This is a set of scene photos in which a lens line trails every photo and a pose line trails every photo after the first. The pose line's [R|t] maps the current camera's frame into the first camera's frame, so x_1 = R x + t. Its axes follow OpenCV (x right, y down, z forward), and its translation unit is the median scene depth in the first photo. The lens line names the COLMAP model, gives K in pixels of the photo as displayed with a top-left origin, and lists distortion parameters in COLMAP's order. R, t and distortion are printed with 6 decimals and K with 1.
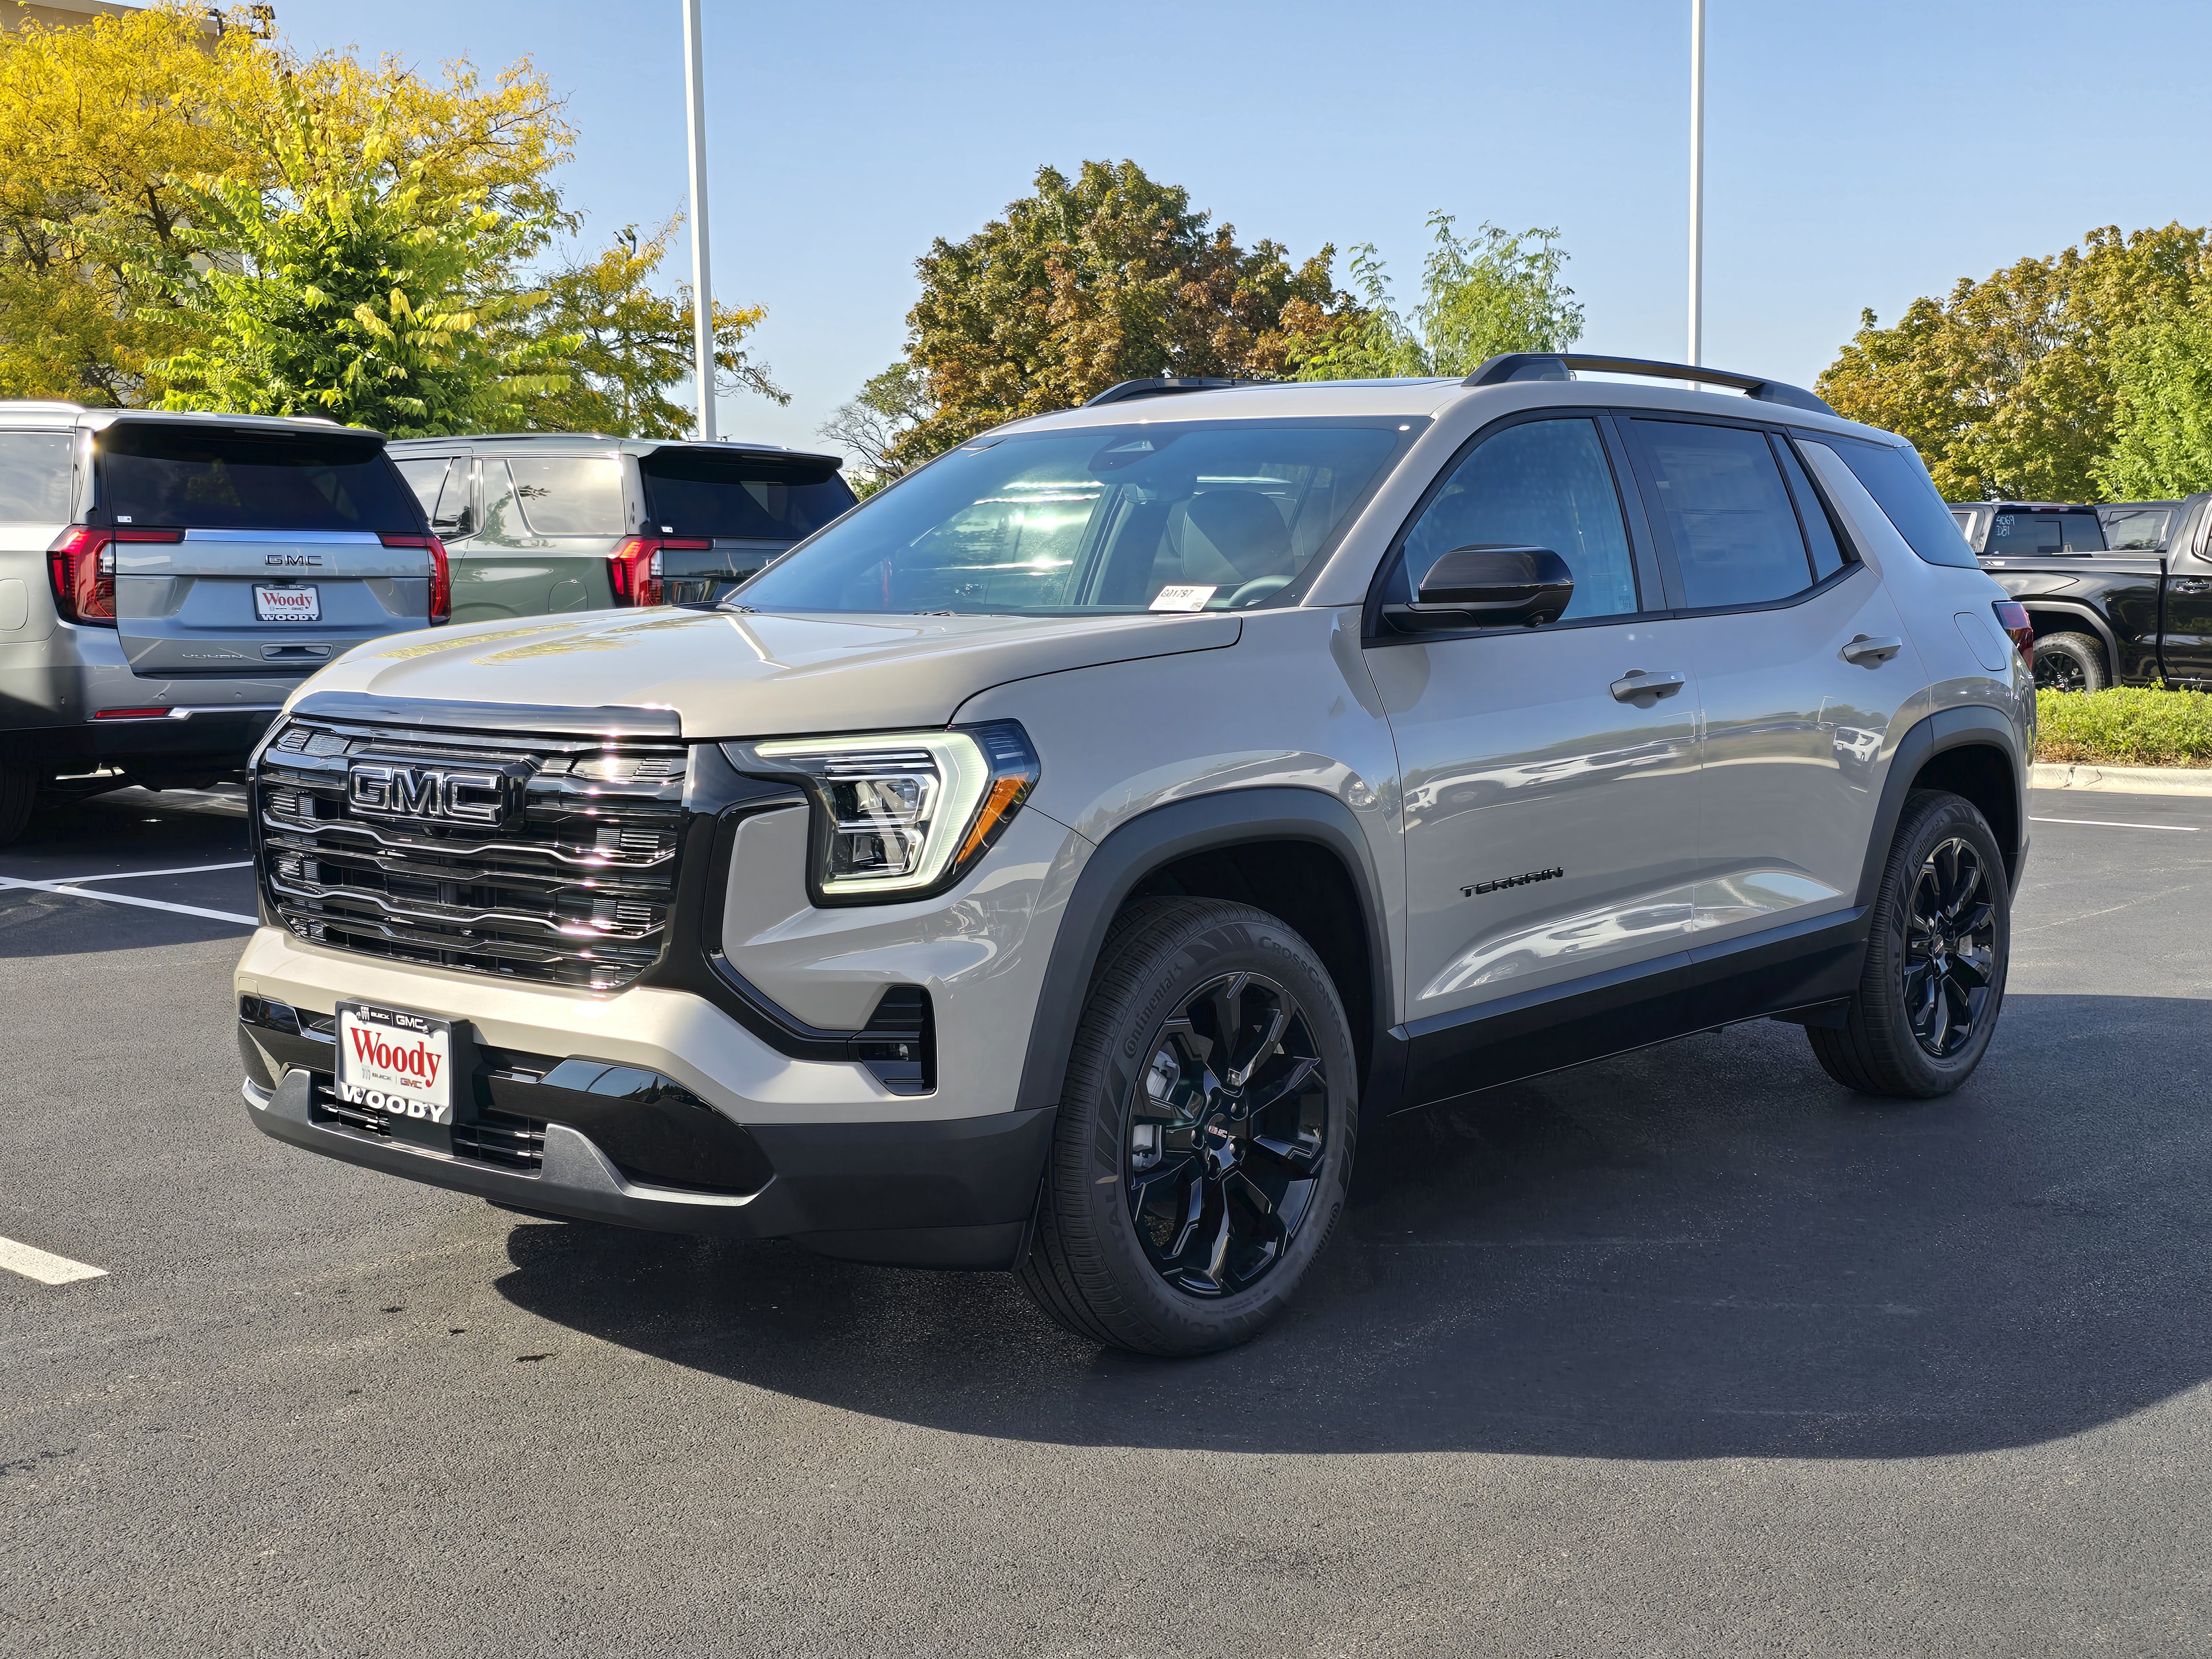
lens RADIAL K [[2676.1, 0, 1106.0], [0, 2676.1, 829.5], [0, 0, 1]] dist [0.165600, -0.364743]
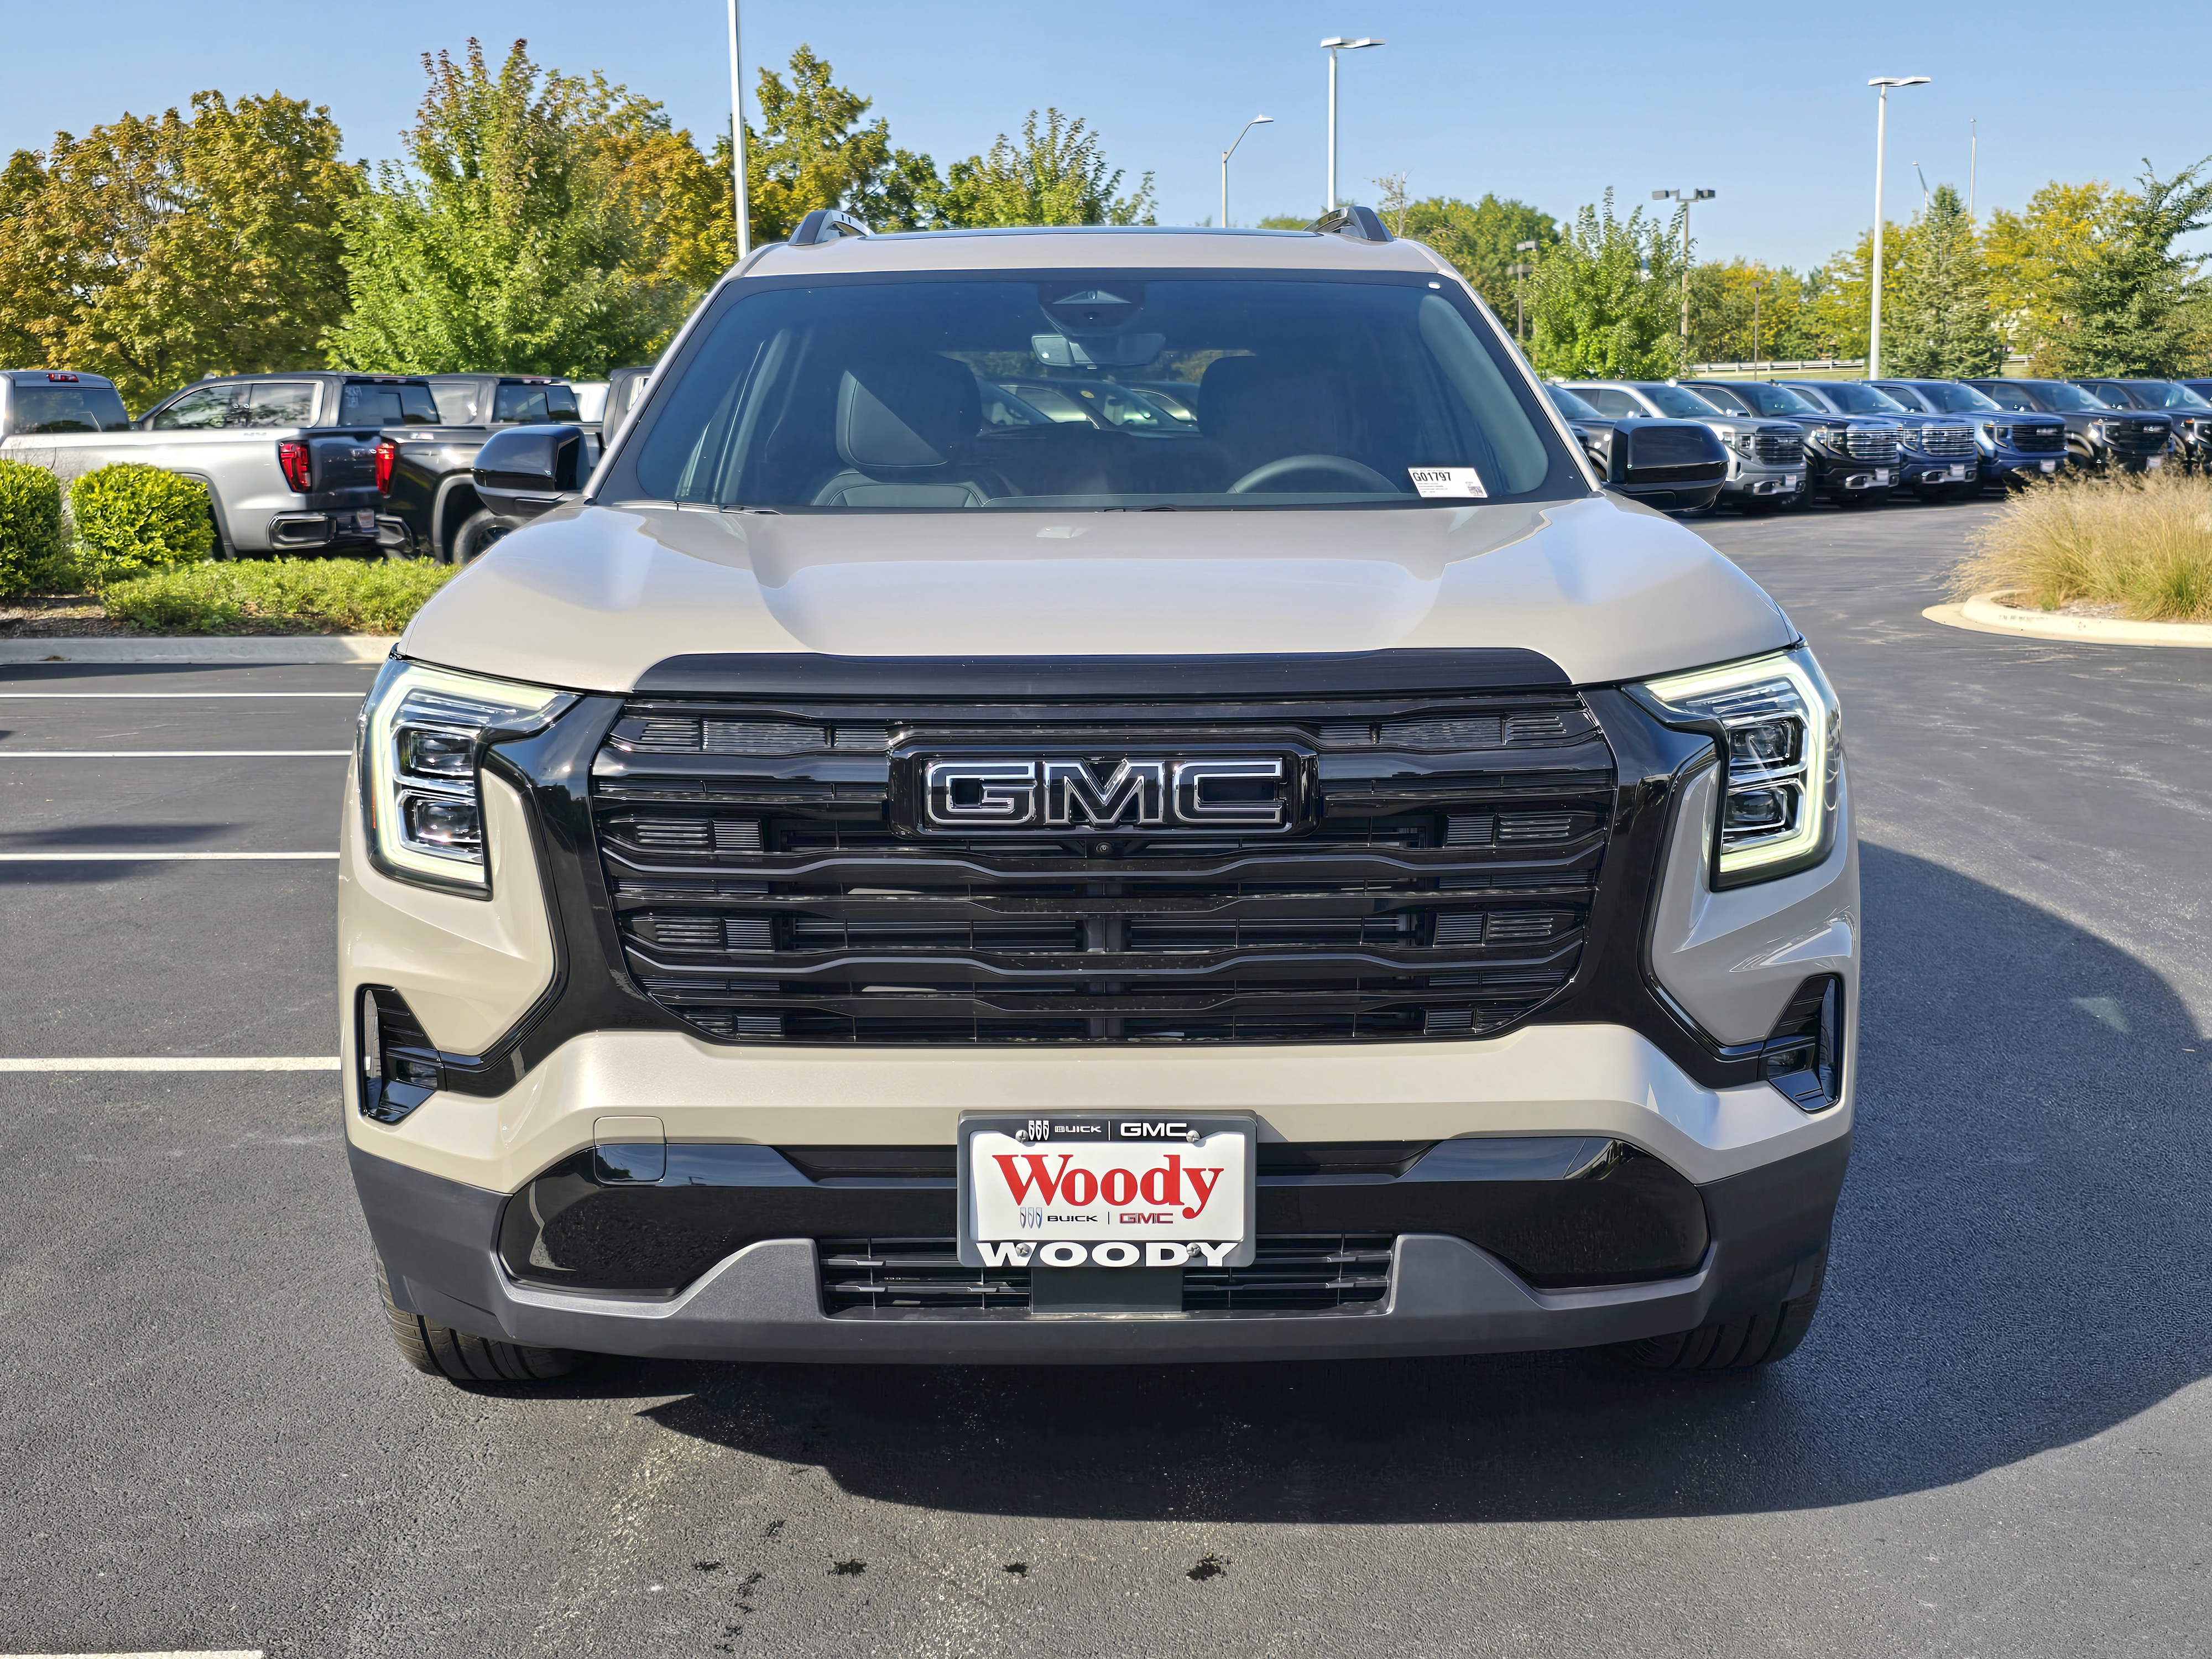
lens RADIAL K [[2676.1, 0, 1106.0], [0, 2676.1, 829.5], [0, 0, 1]] dist [0.165600, -0.364743]
pose [[0.746593, -0.099996, 0.657723, -0.540981], [0.069132, 0.994948, 0.072793, -0.041604], [-0.661679, -0.008877, 0.749735, 0.385884]]
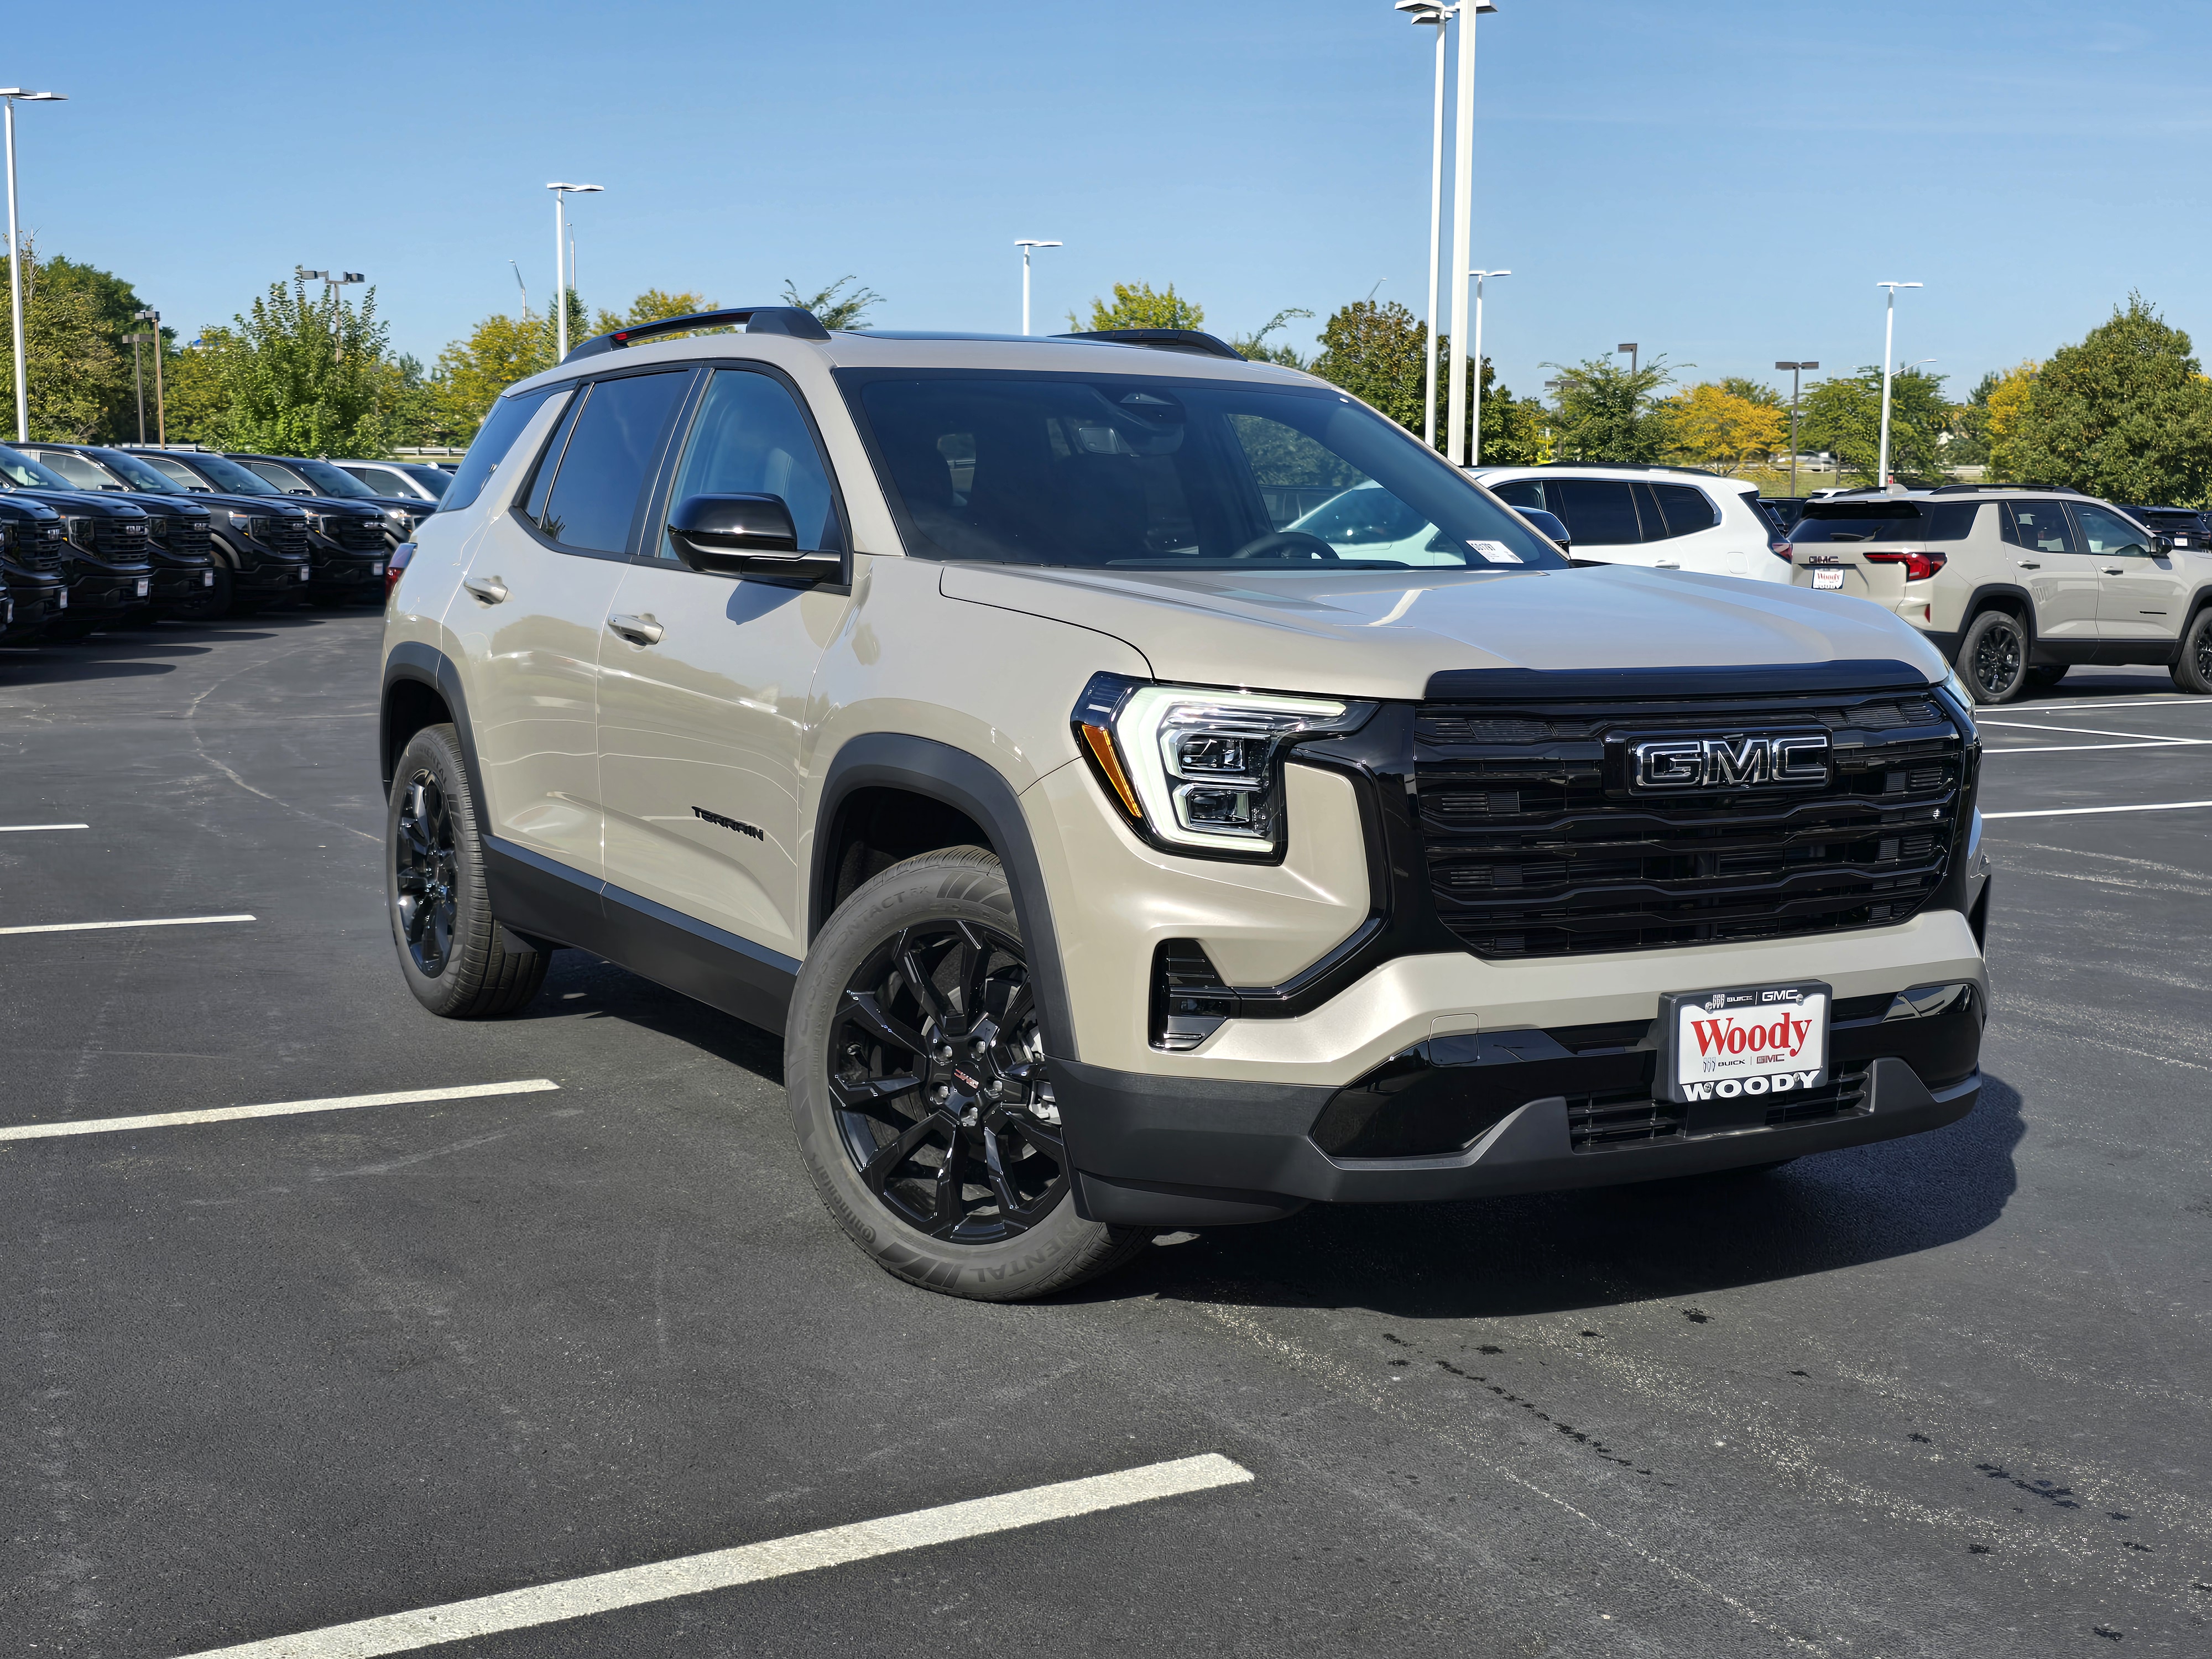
lens RADIAL K [[2676.1, 0, 1106.0], [0, 2676.1, 829.5], [0, 0, 1]] dist [0.165600, -0.364743]
pose [[0.309008, -0.102709, 0.945497, -0.960059], [0.077093, 0.993585, 0.082737, -0.067424], [-0.947930, 0.047324, 0.314944, 0.707872]]
